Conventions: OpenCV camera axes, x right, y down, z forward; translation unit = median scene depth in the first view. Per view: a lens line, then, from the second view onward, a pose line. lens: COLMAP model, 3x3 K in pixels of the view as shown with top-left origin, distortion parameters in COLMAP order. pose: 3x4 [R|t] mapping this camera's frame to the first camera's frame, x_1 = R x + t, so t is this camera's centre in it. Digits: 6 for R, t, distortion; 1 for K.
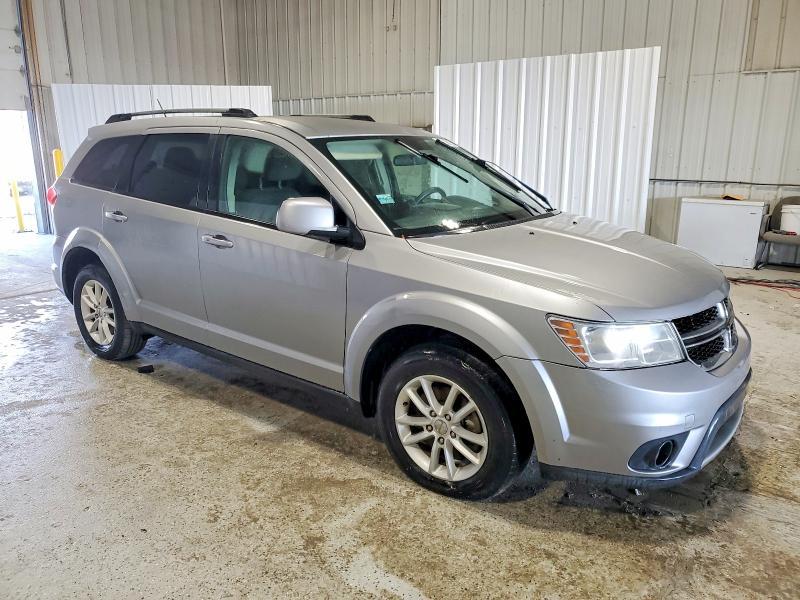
lens RADIAL K [[593.6, 0, 400.0], [0, 593.6, 300.0], [0, 0, 1]] dist [0.007372, 0.002498]
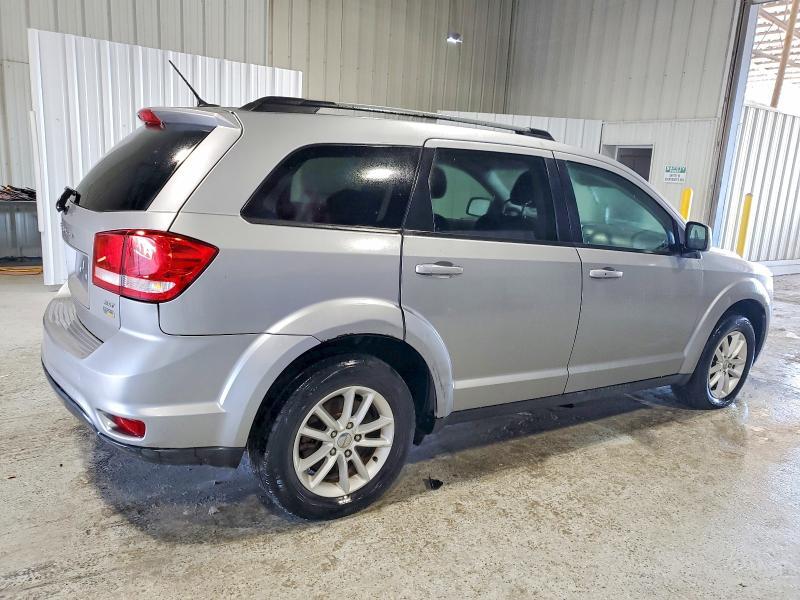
lens RADIAL K [[566.3, 0, 400.4], [0, 566.3, 279.8], [0, 0, 1]] dist [-0.004557, -0.002263]
pose [[0.376876, -0.160365, 0.912276, -1.002015], [0.162487, 0.981072, 0.105332, -0.190485], [-0.911900, 0.108536, 0.395800, 0.742342]]
